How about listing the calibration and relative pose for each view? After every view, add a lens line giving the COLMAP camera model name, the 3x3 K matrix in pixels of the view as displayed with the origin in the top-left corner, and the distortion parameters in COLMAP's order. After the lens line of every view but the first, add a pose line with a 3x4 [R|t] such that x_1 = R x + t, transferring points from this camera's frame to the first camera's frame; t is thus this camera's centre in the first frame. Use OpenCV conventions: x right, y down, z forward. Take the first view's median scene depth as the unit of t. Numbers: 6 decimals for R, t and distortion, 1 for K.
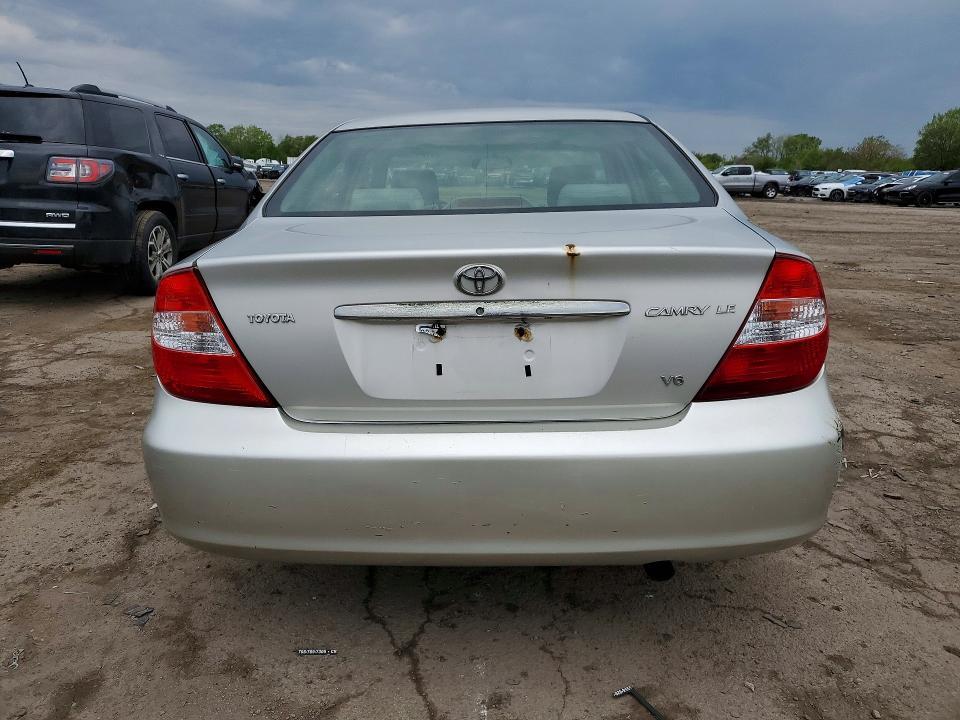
lens RADIAL K [[743.2, 0, 484.5], [0, 743.2, 358.0], [0, 0, 1]] dist [0.020888, -0.008449]
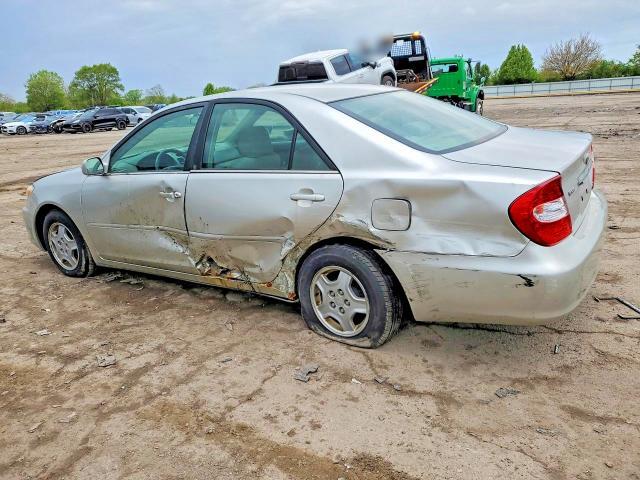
lens RADIAL K [[490.3, 0, 320.7], [0, 490.3, 249.0], [0, 0, 1]] dist [-0.065878, 0.106785]
pose [[0.505337, -0.291213, 0.812299, -1.093032], [0.264936, 0.948230, 0.175127, -0.196192], [-0.821245, 0.126709, 0.556328, 0.519711]]
